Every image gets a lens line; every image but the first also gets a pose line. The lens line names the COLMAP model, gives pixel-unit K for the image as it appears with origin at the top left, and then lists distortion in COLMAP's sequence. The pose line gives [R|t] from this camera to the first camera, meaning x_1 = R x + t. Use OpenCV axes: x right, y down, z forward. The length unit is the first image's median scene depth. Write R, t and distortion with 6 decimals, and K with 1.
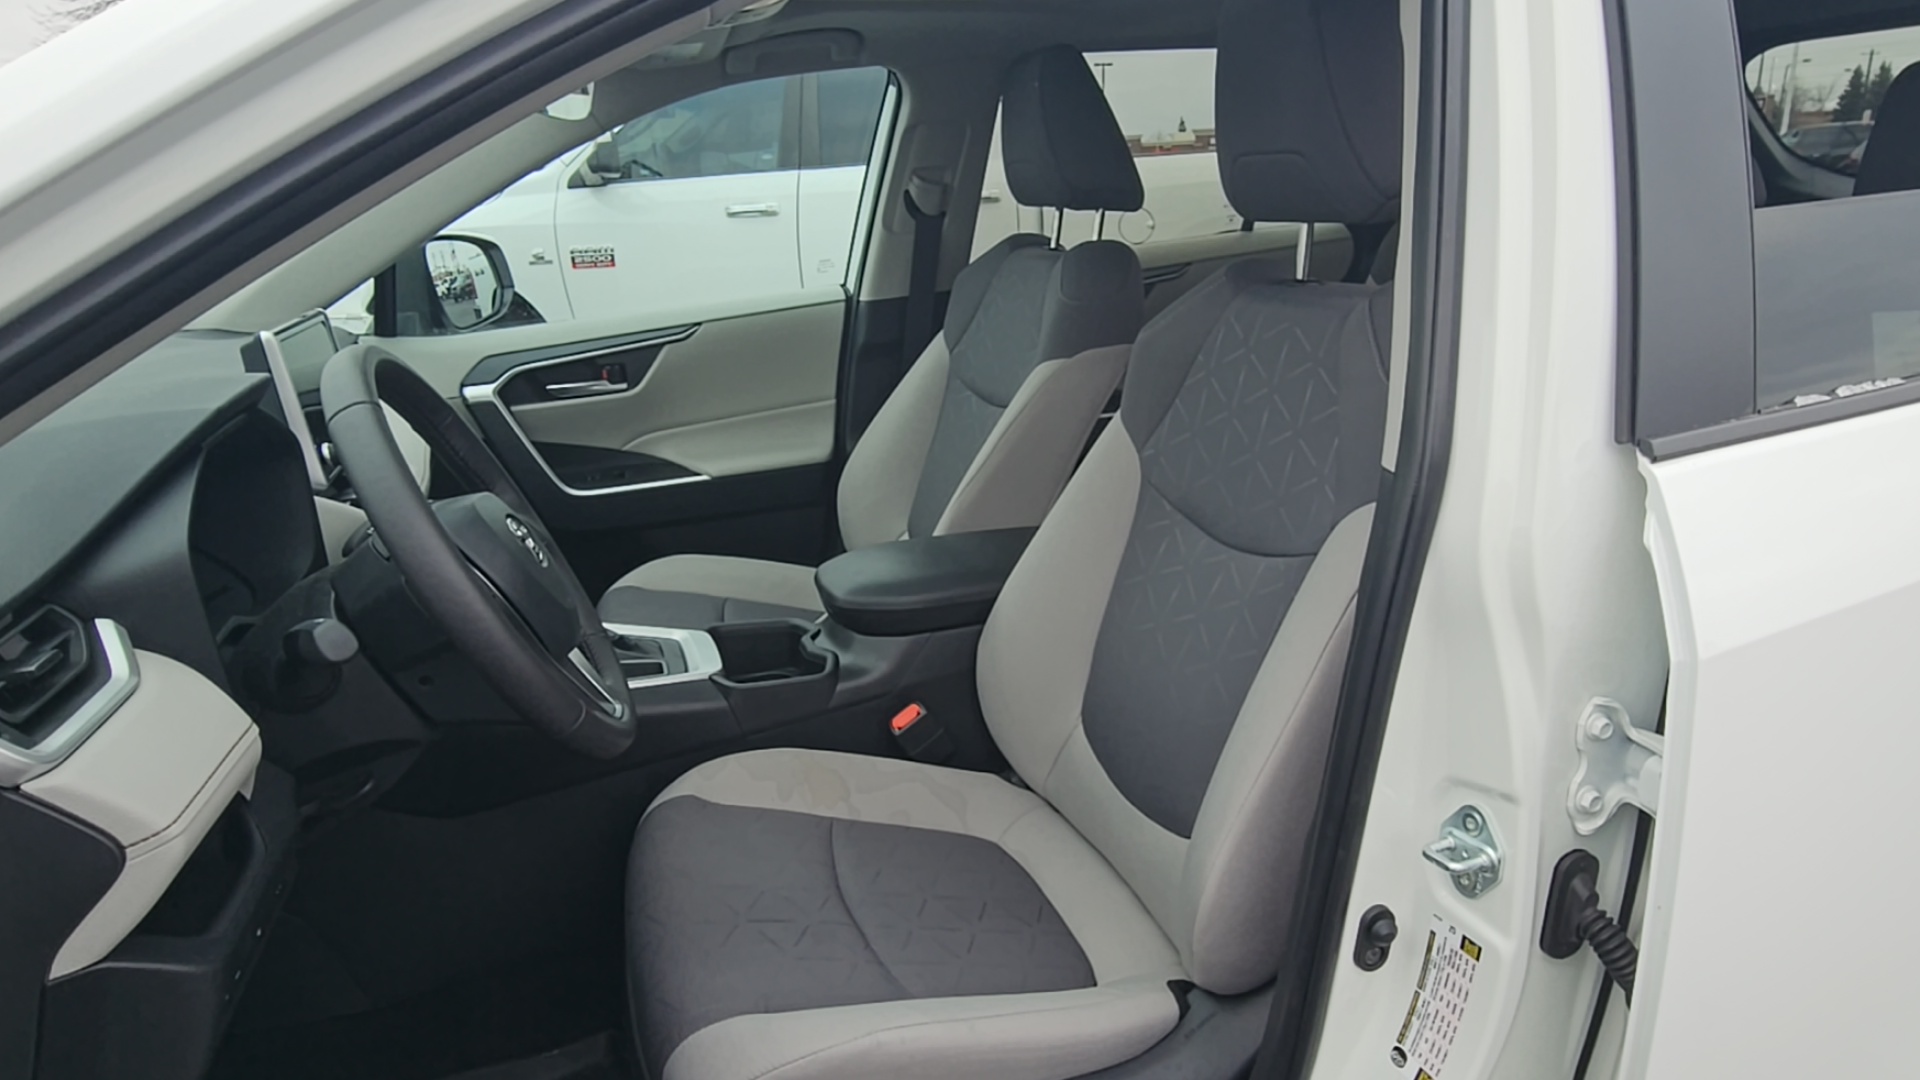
lens RADIAL K [[1168.4, 0, 981.6], [0, 1168.4, 555.9], [0, 0, 1]] dist [0.008979, -0.002955]
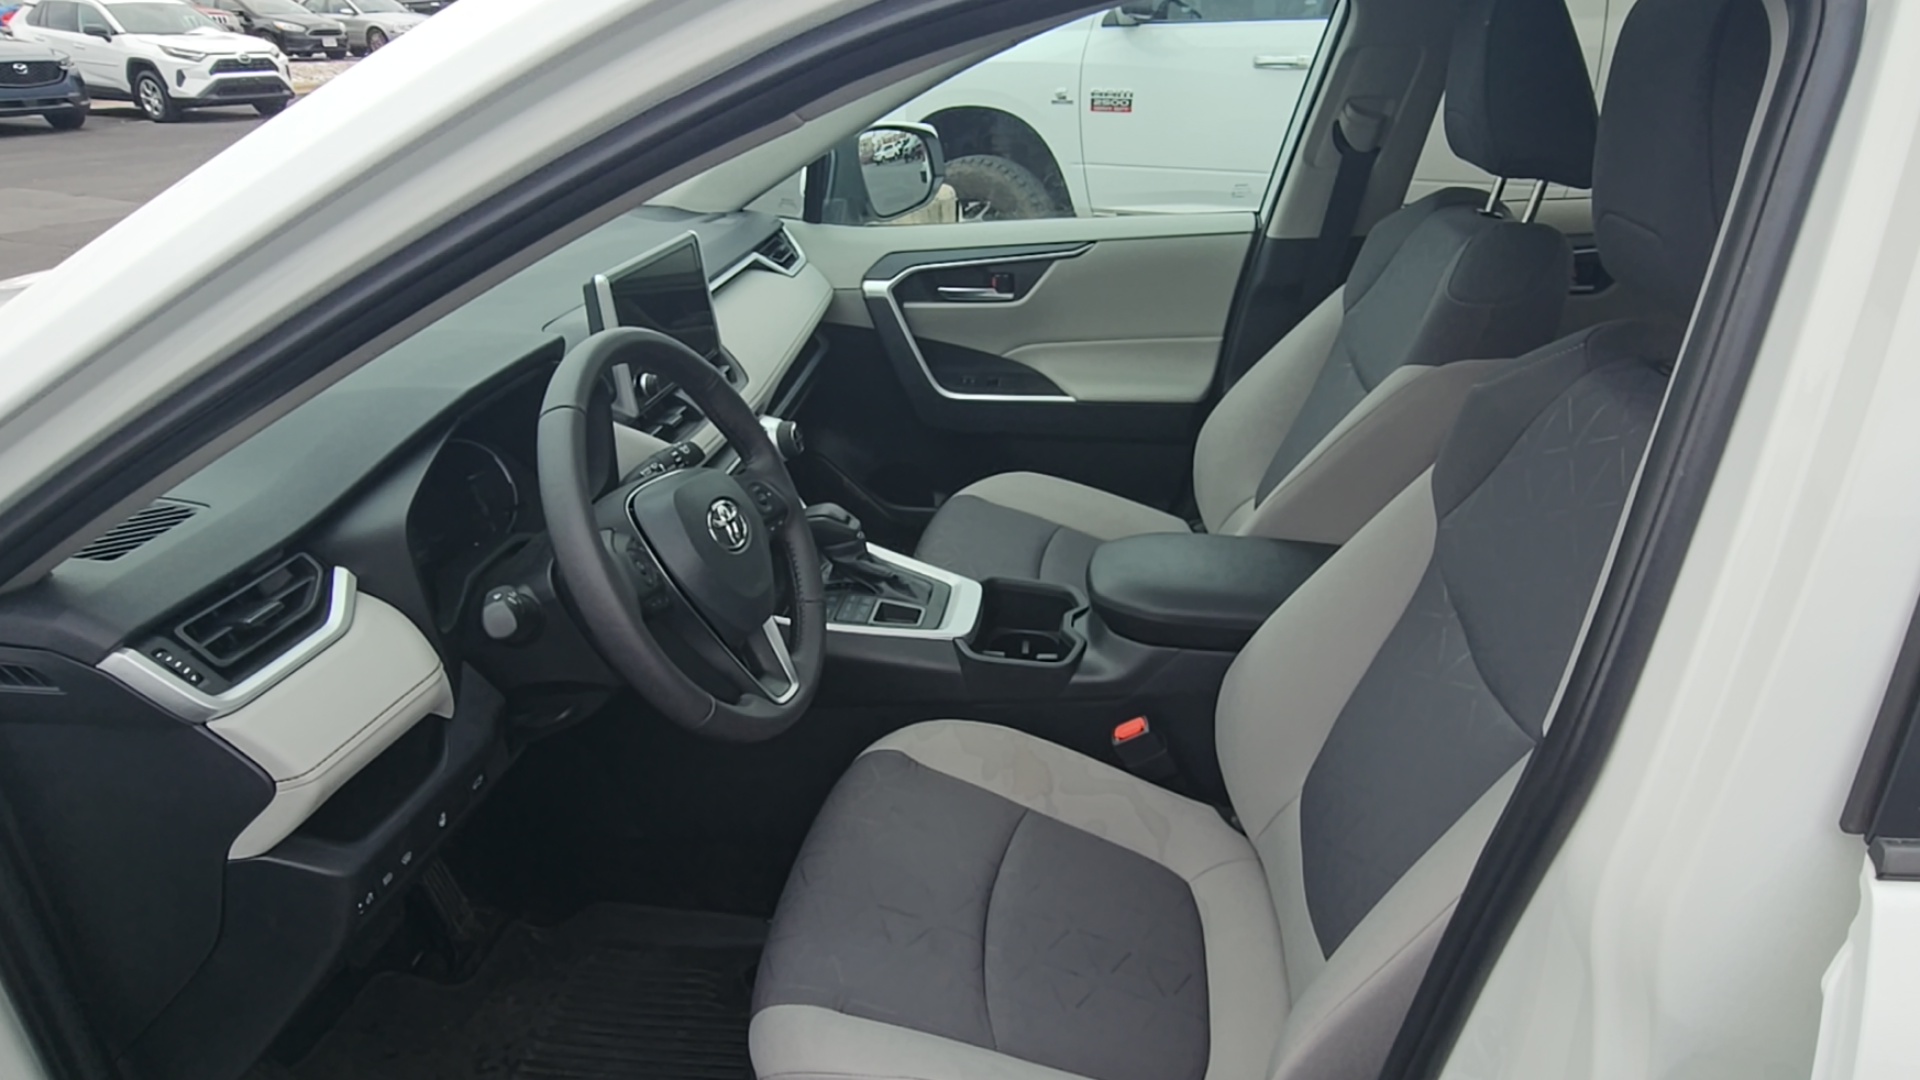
lens RADIAL K [[1168.4, 0, 981.6], [0, 1168.4, 555.9], [0, 0, 1]] dist [0.008979, -0.002955]
pose [[0.891524, 0.234301, -0.387671, 0.119890], [-0.176462, 0.967866, 0.179152, -0.109120], [0.417189, -0.091309, 0.904221, 0.061460]]
